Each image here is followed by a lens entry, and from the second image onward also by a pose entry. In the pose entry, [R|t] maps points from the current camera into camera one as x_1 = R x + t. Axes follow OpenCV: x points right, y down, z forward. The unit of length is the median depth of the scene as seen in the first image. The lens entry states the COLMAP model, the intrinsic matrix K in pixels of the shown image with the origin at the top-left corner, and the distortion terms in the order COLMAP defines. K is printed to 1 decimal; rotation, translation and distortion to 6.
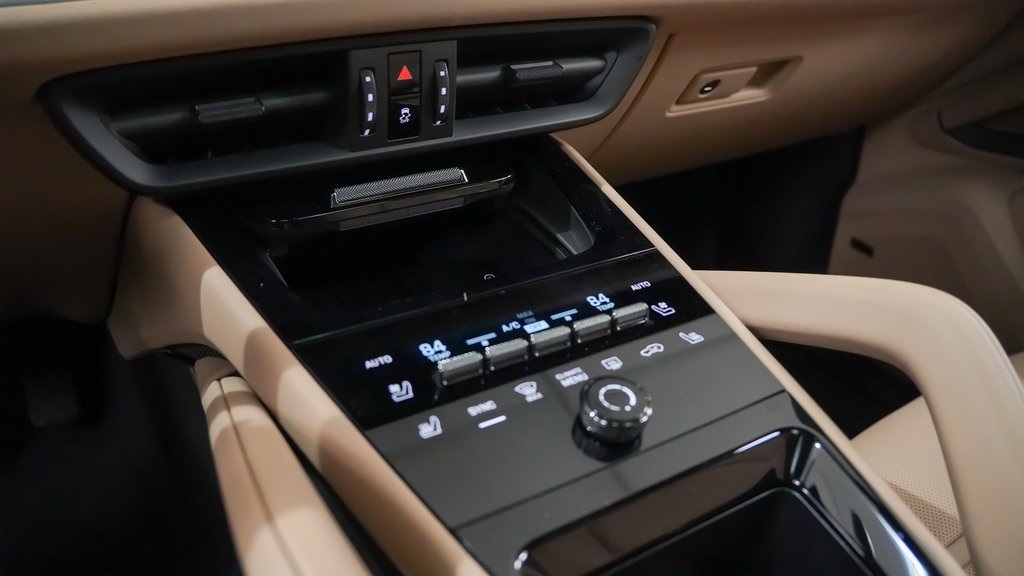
lens RADIAL K [[821.7, 0, 512.0], [0, 821.7, 288.0], [0, 0, 1]] dist [-0.207178, 0.126980]
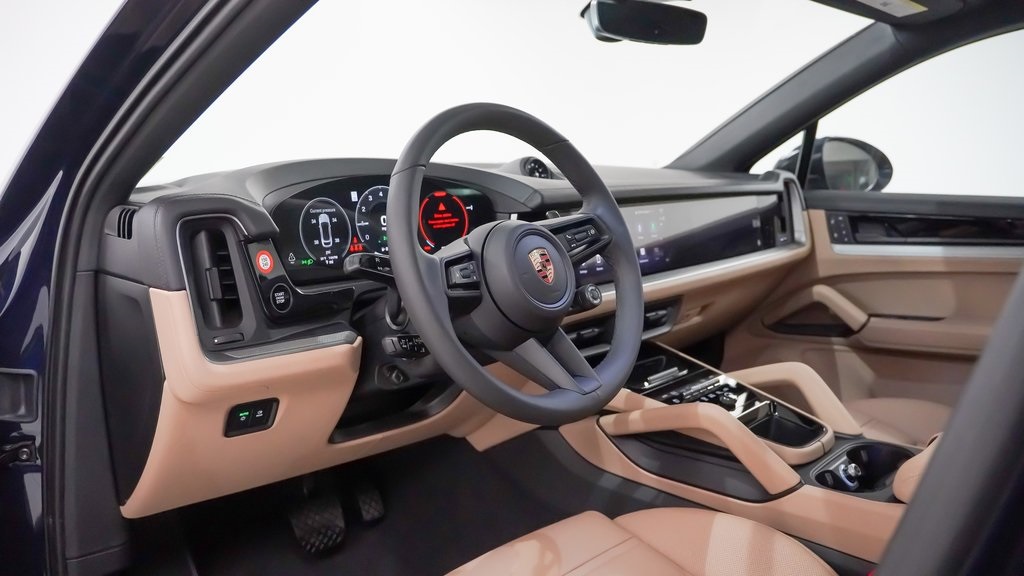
lens RADIAL K [[821.7, 0, 512.0], [0, 821.7, 288.0], [0, 0, 1]] dist [-0.207178, 0.126980]
pose [[0.965634, -0.067273, 0.251048, -1.684065], [0.139490, 0.949164, -0.282188, 0.558870], [-0.219302, 0.307509, 0.925929, -2.325697]]
